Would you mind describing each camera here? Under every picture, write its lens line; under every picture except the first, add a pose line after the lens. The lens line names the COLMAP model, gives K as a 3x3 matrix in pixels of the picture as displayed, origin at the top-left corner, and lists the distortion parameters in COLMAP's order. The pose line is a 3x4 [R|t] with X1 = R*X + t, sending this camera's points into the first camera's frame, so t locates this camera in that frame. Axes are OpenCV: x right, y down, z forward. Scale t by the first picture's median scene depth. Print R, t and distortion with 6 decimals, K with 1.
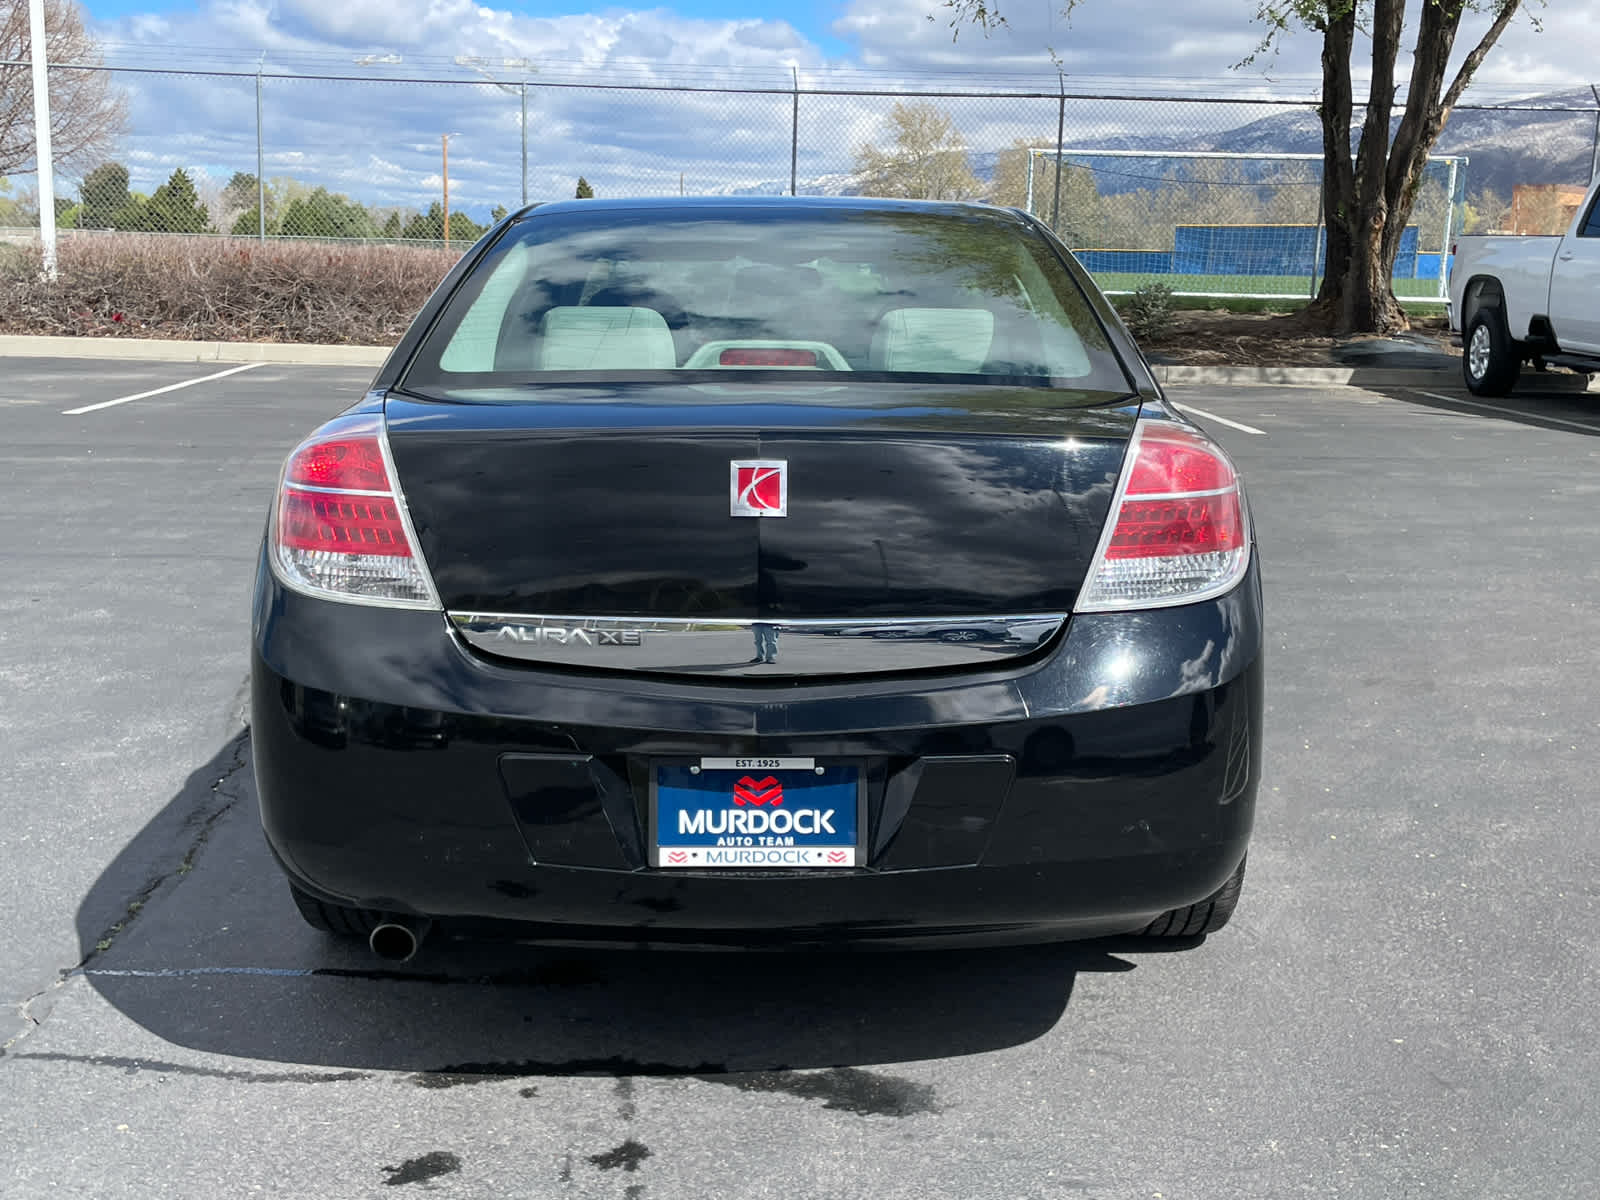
lens RADIAL K [[1784.6, 0, 823.1], [0, 1784.6, 615.5], [0, 0, 1]] dist [0.056237, 0.000000]
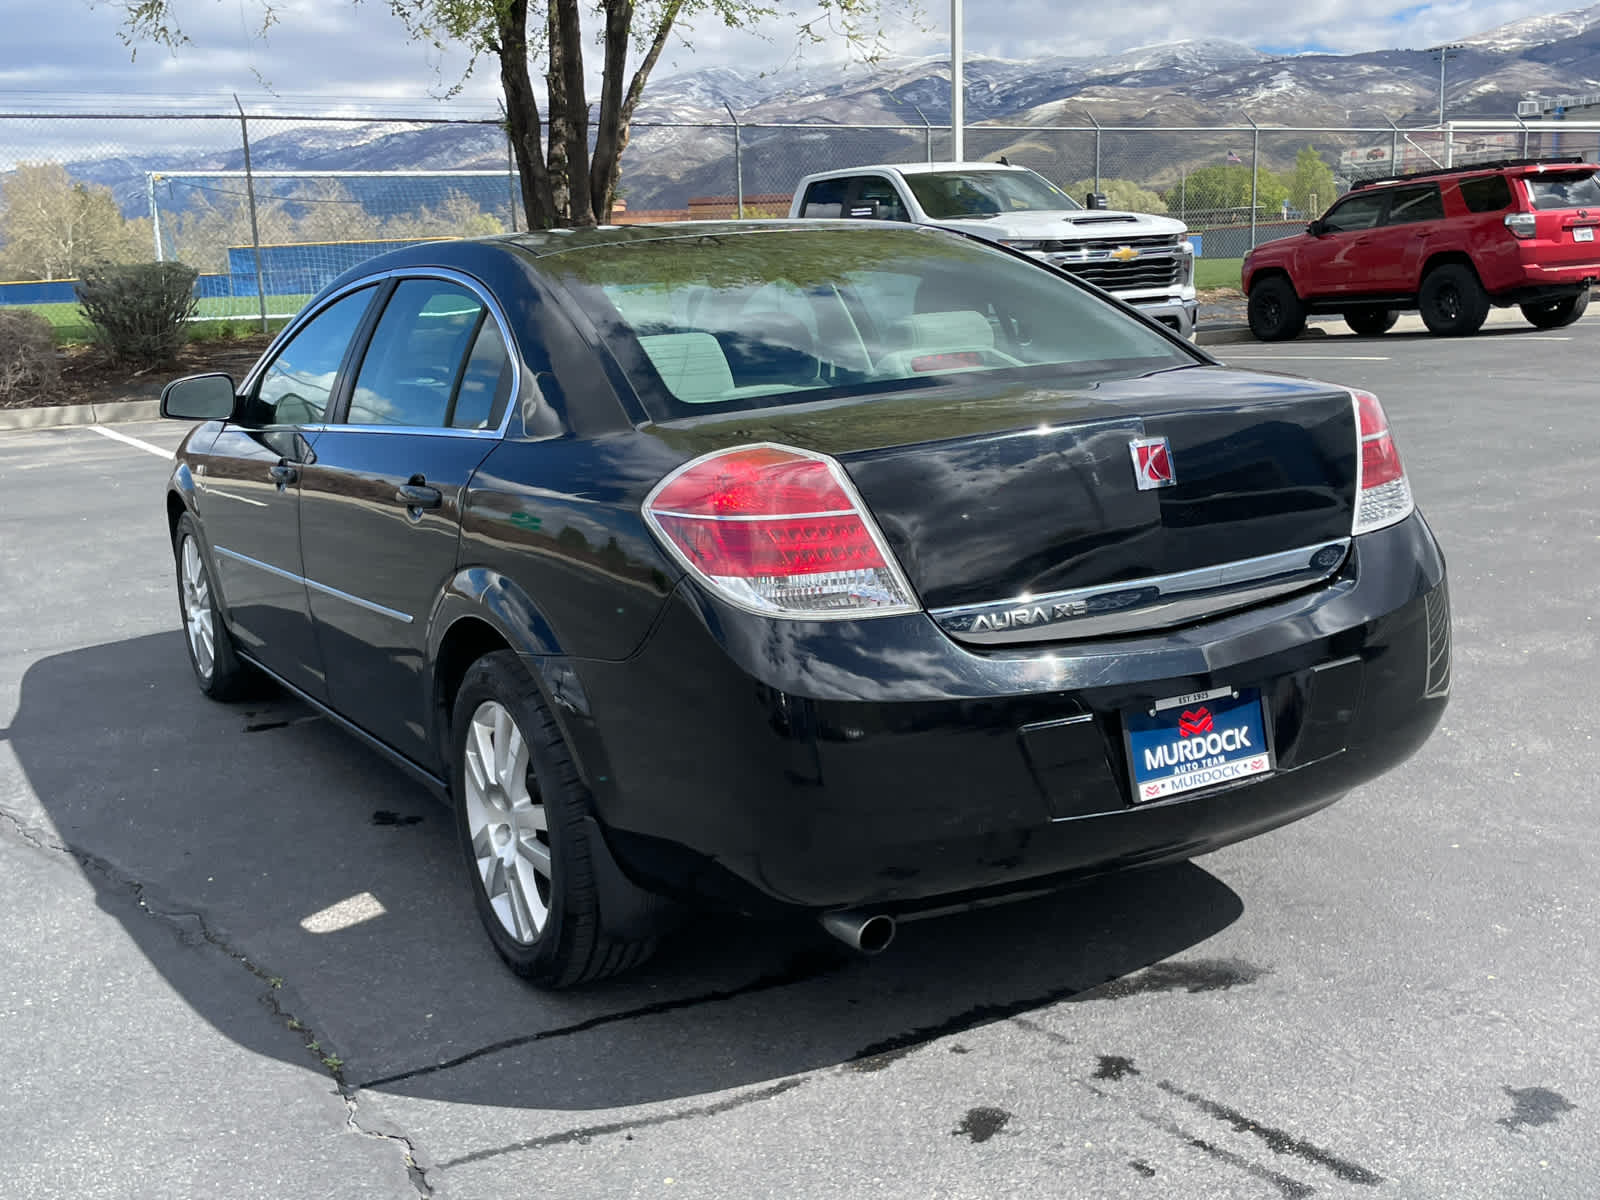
lens RADIAL K [[1784.6, 0, 811.0], [0, 1784.6, 614.7], [0, 0, 1]] dist [0.056237, 0.000000]
pose [[0.870829, -0.150849, 0.467868, -0.708727], [0.155152, 0.987447, 0.029590, -0.039412], [-0.466459, 0.046823, 0.883303, 0.074658]]
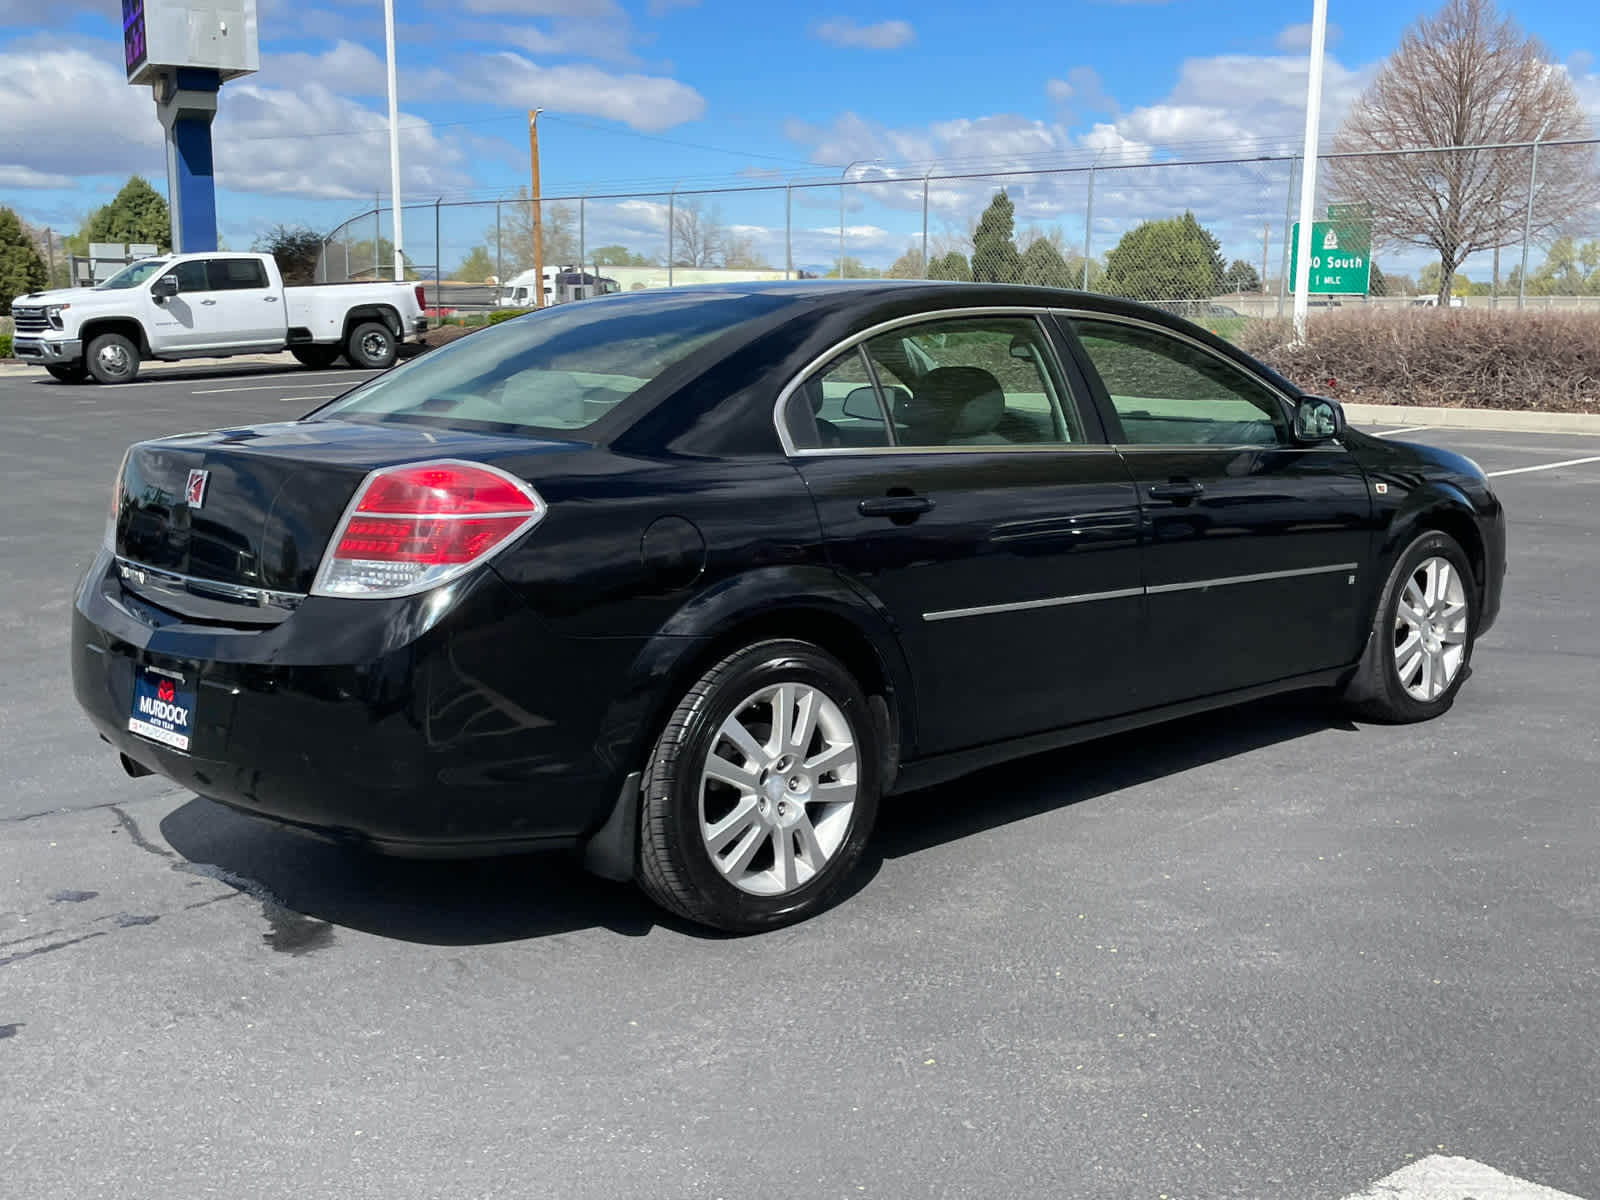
lens RADIAL K [[1784.6, 0, 843.4], [0, 1784.6, 612.3], [0, 0, 1]] dist [0.056237, 0.000000]
pose [[0.689385, 0.104823, -0.716770, 1.280269], [-0.131303, 0.991167, 0.018665, -0.062014], [0.712395, 0.081247, 0.697059, 0.313014]]
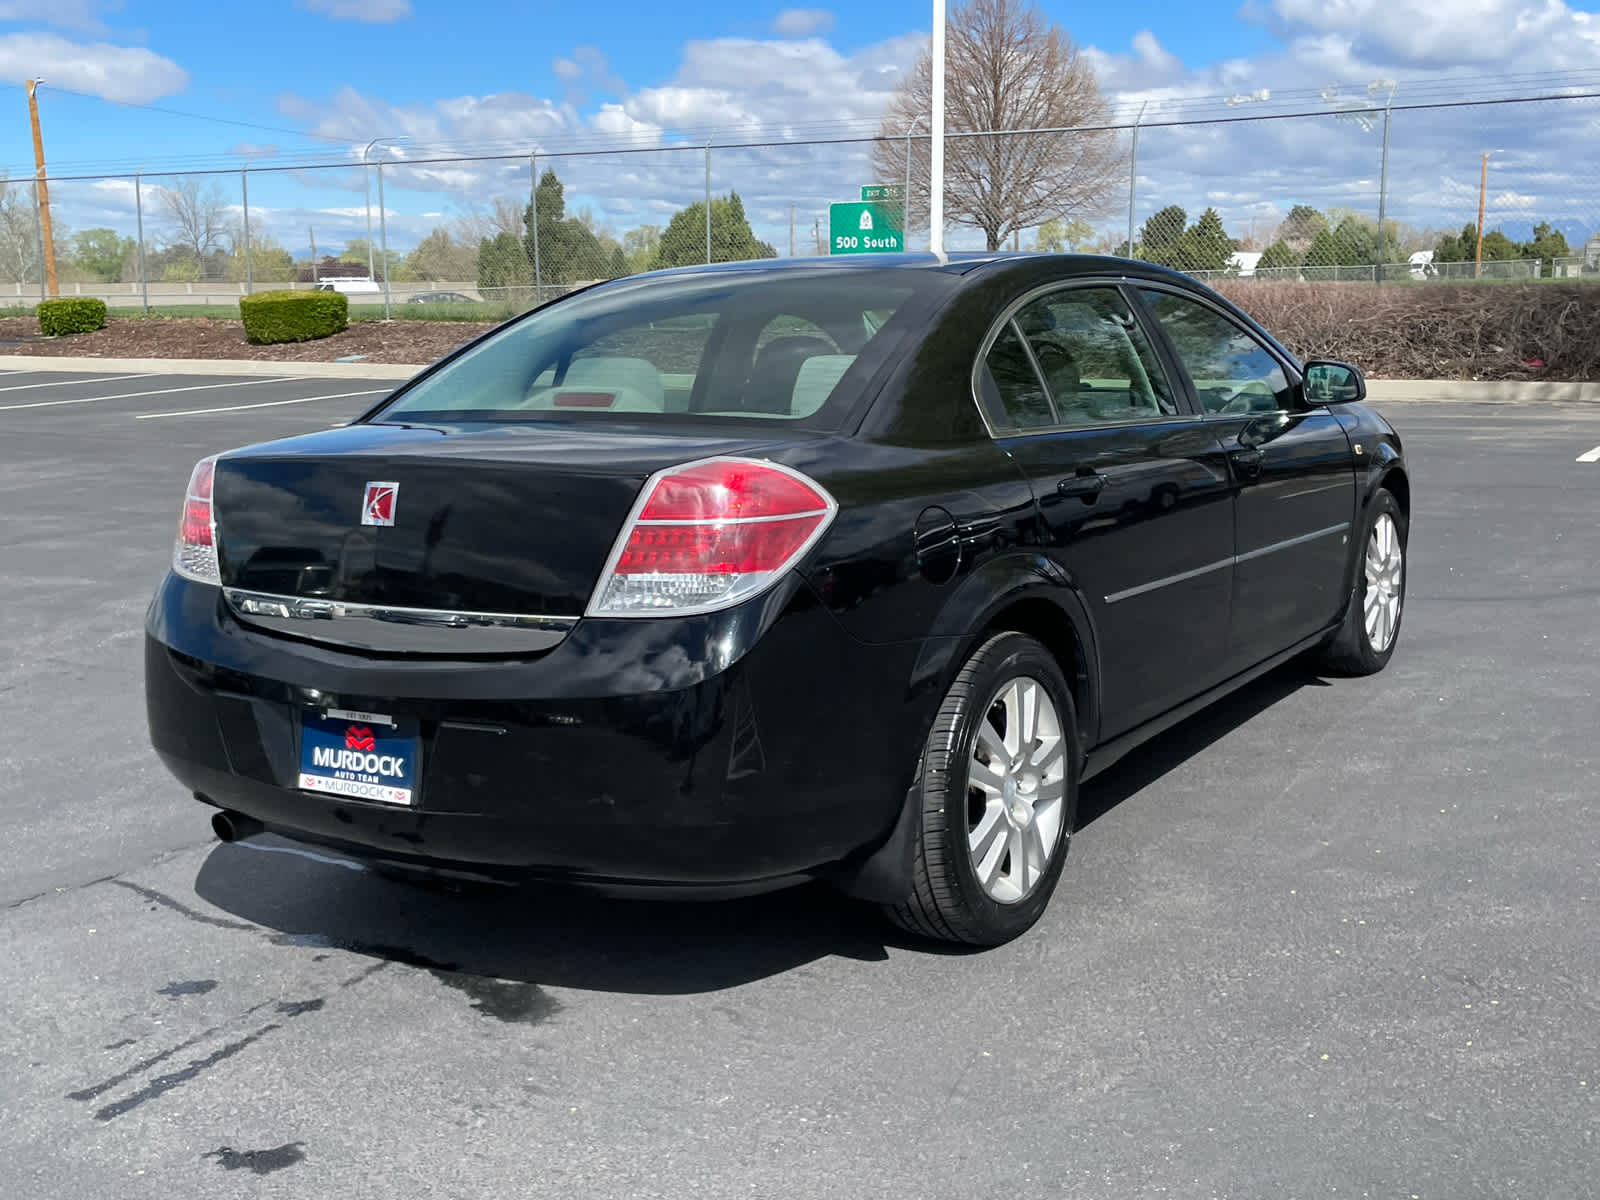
lens RADIAL K [[1784.6, 0, 839.2], [0, 1784.6, 618.7], [0, 0, 1]] dist [0.056237, 0.000000]
pose [[0.850677, 0.063584, -0.521830, 0.835592], [-0.070479, 0.997491, 0.006648, -0.019013], [0.520943, 0.031123, 0.853024, 0.063039]]
